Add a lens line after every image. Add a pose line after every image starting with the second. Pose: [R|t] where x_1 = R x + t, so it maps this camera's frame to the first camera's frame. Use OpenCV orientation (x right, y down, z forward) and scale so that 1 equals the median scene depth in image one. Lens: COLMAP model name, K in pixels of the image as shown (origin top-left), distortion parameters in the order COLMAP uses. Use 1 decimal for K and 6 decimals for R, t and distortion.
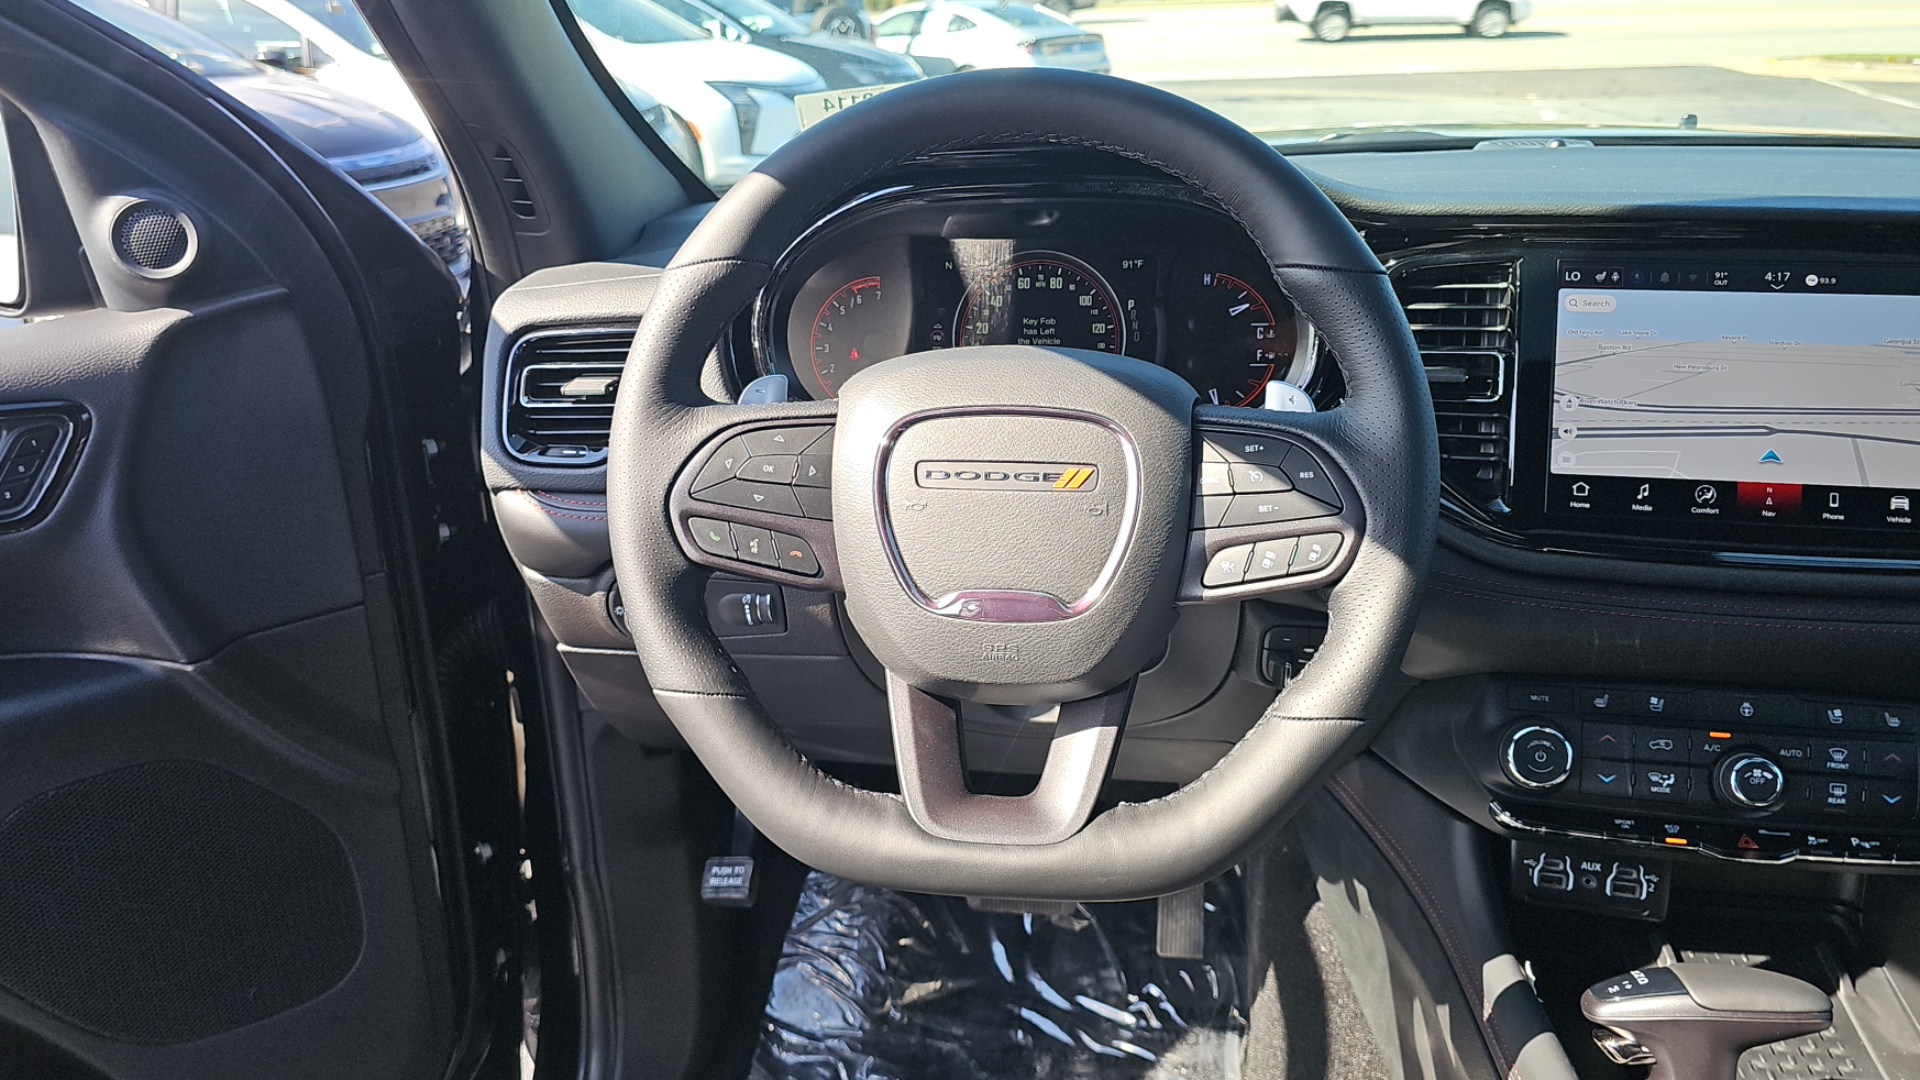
lens RADIAL K [[1381.2, 0, 957.6], [0, 1381.2, 532.7], [0, 0, 1]] dist [0.036767, -0.038996]
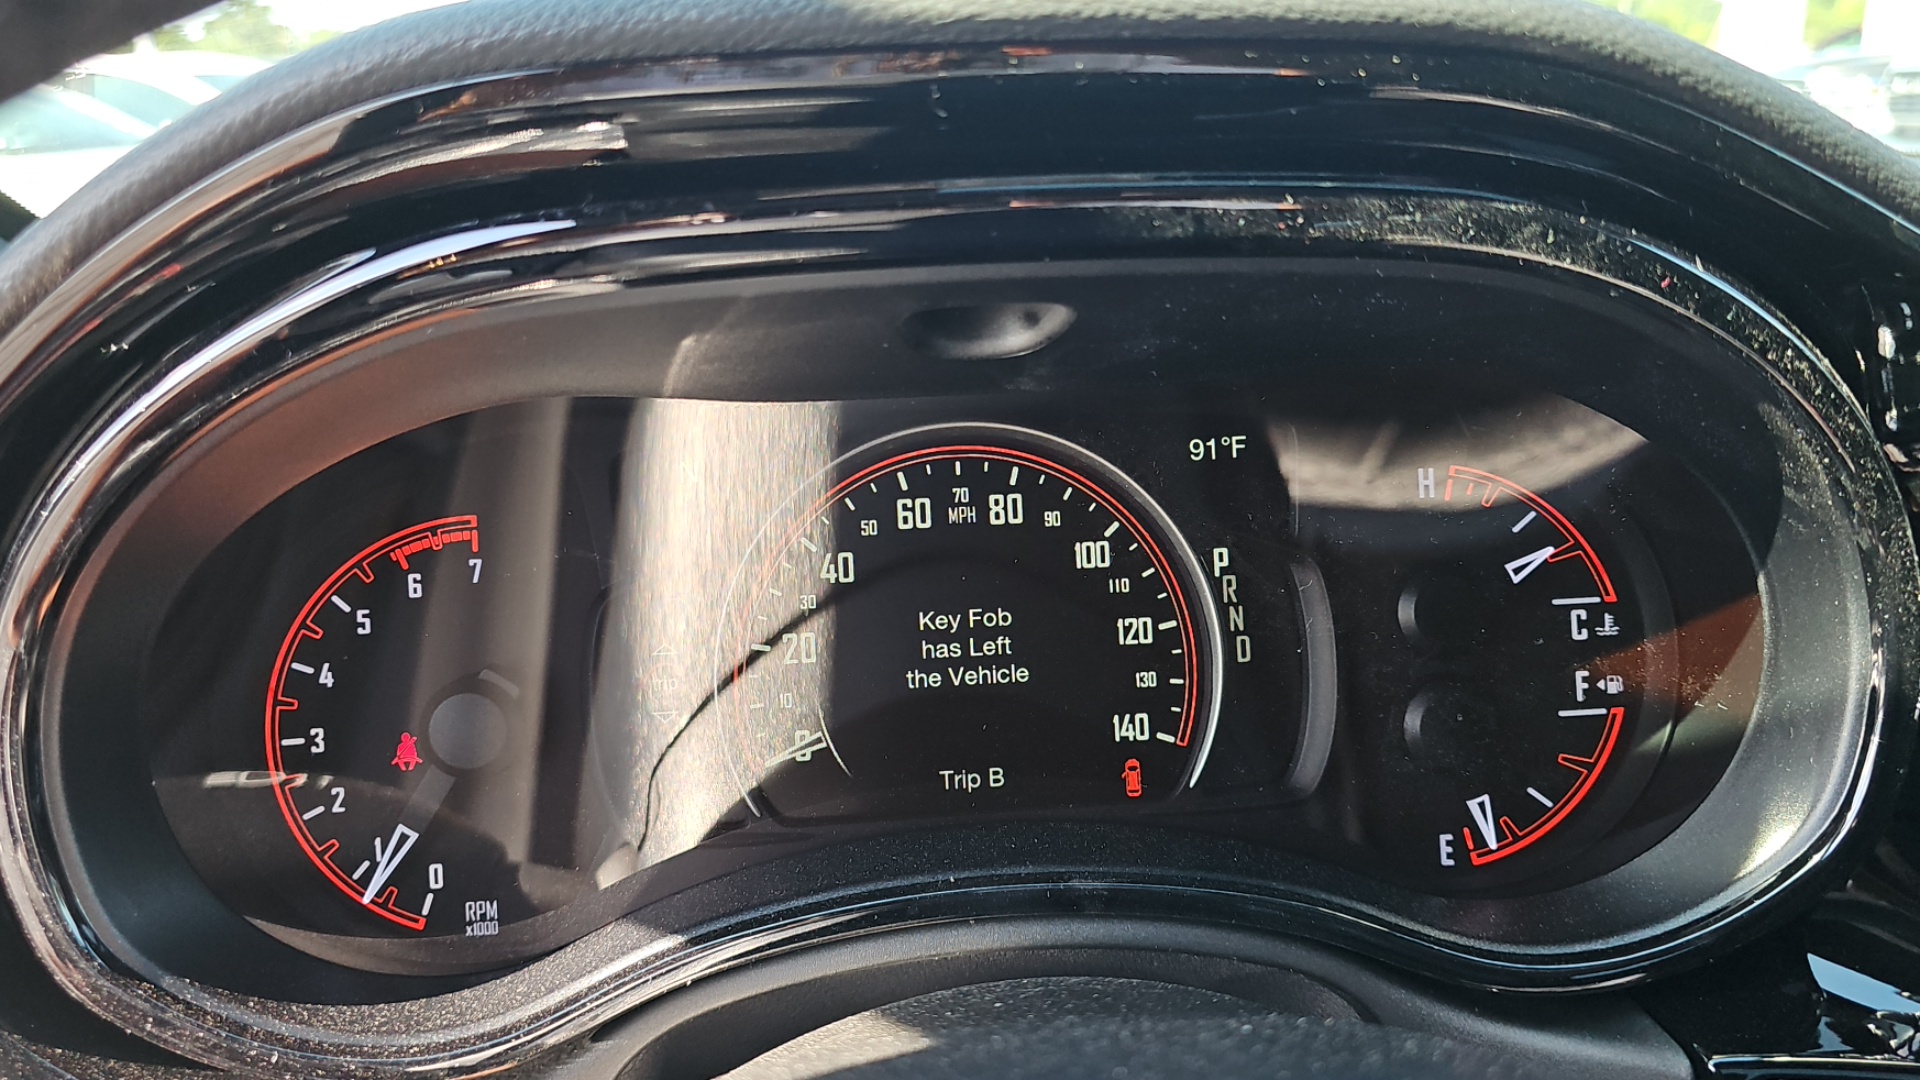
lens RADIAL K [[1381.2, 0, 962.6], [0, 1381.2, 536.8], [0, 0, 1]] dist [0.036767, -0.038996]
pose [[0.980056, -0.058239, 0.189994, -0.007176], [0.068410, 0.996530, -0.047413, -0.186743], [-0.186573, 0.059465, 0.980640, 0.782763]]
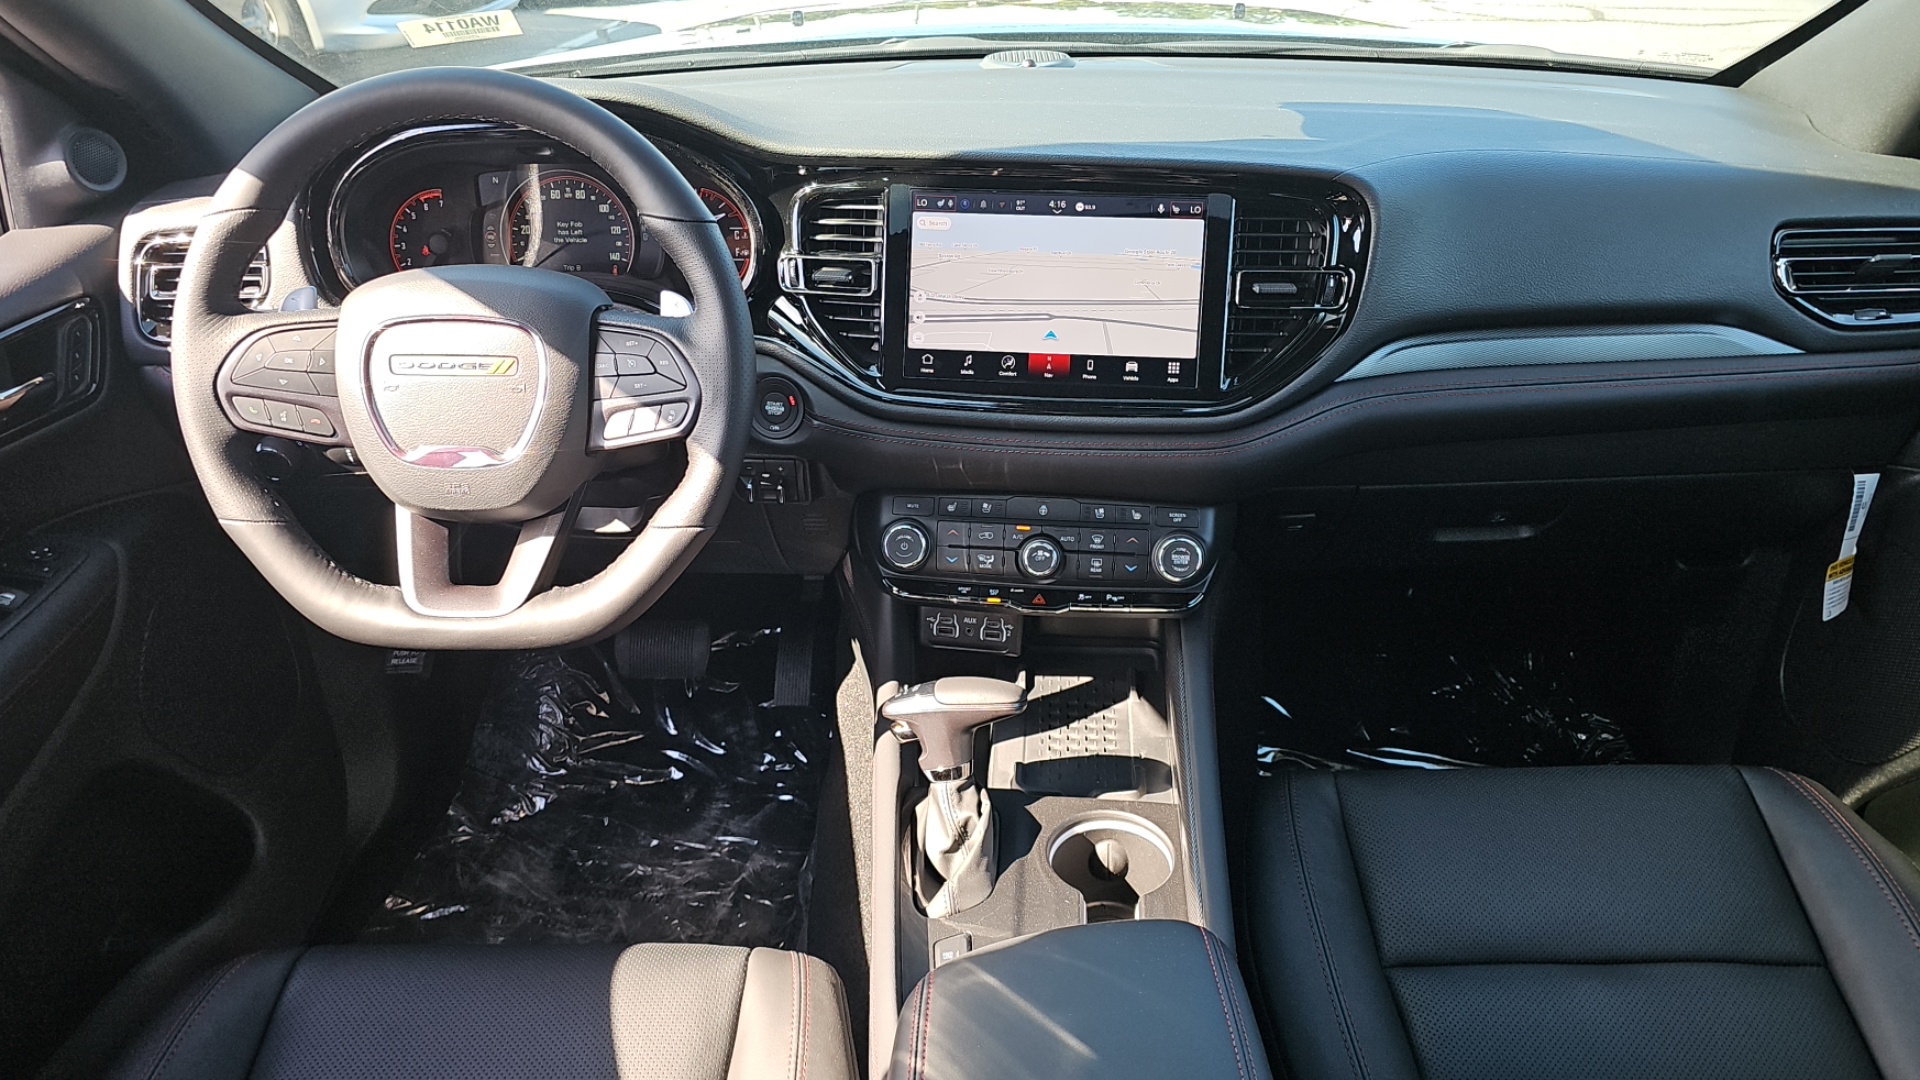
lens RADIAL K [[1381.2, 0, 996.8], [0, 1381.2, 543.4], [0, 0, 1]] dist [0.036767, -0.038996]
pose [[0.995455, -0.028802, 0.090778, 0.391575], [0.014716, 0.988244, 0.152174, -0.059297], [-0.094094, -0.150146, 0.984176, -0.424237]]
